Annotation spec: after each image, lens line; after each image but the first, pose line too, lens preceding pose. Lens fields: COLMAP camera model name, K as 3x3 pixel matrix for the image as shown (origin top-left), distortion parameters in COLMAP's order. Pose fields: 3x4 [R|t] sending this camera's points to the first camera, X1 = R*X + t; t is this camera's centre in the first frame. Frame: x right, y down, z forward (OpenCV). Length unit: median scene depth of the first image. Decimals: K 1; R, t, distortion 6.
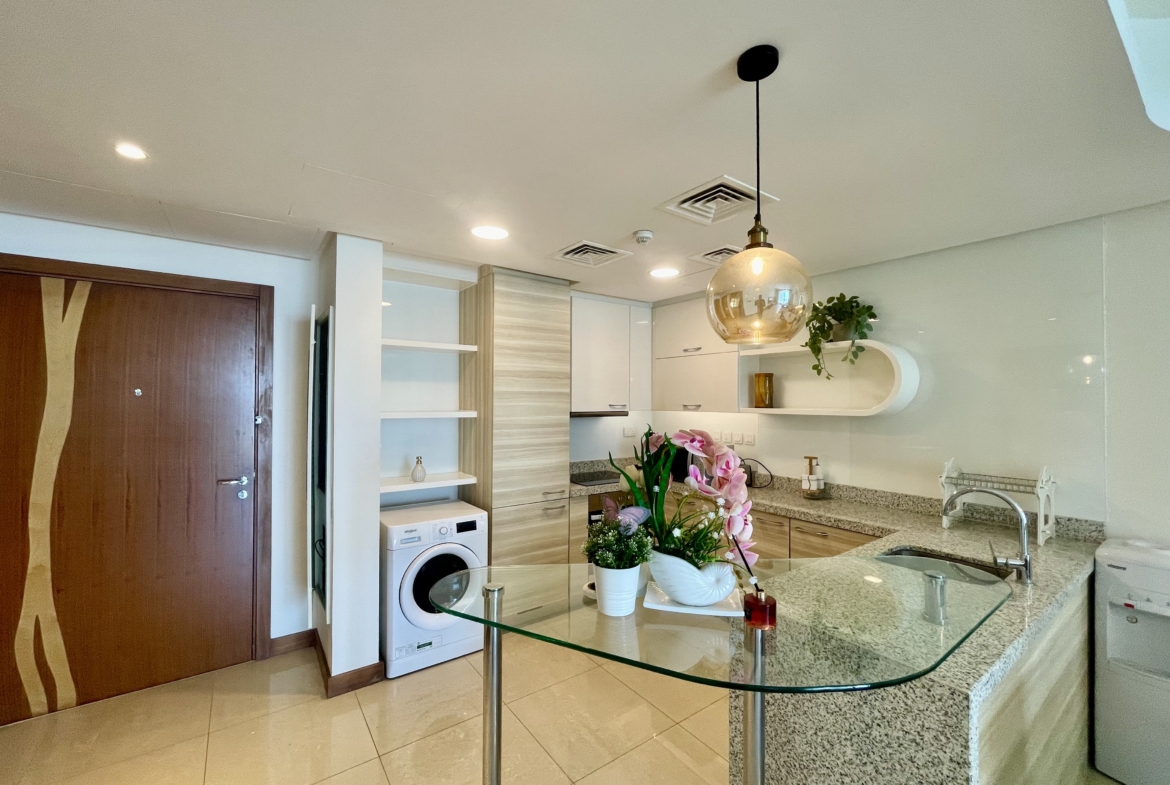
lens RADIAL K [[473.4, 0, 585.7], [0, 473.4, 394.4], [0, 0, 1]] dist [-0.002237, -0.001157]
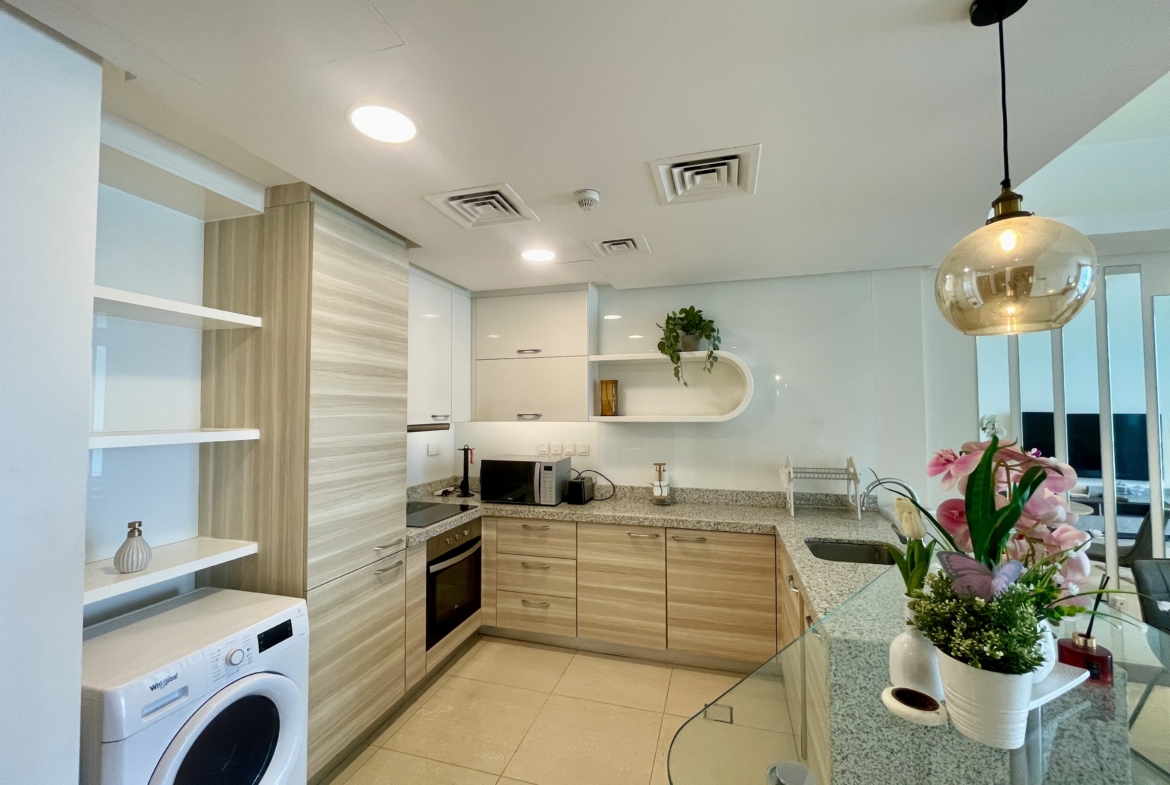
lens RADIAL K [[473.4, 0, 587.6], [0, 473.4, 393.4], [0, 0, 1]] dist [-0.002237, -0.001157]
pose [[0.792049, 0.013743, 0.610303, -0.280337], [0.002290, 0.999673, -0.025483, 0.007822], [-0.610454, 0.021581, 0.791758, 0.303231]]
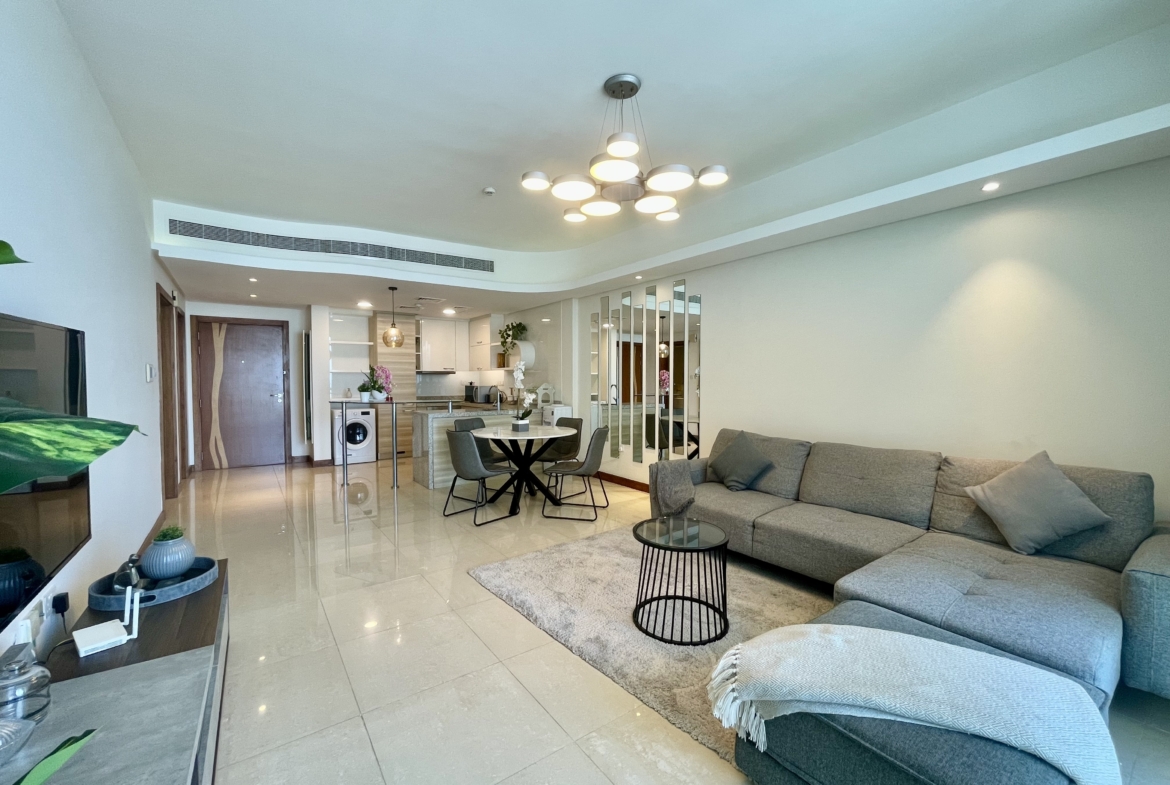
lens RADIAL K [[473.4, 0, 574.1], [0, 473.4, 392.0], [0, 0, 1]] dist [-0.002237, -0.001157]
pose [[0.999834, -0.010234, -0.015044, 0.852805], [0.010783, 0.999262, 0.036866, 0.073497], [0.014656, -0.037022, 0.999207, -1.435389]]
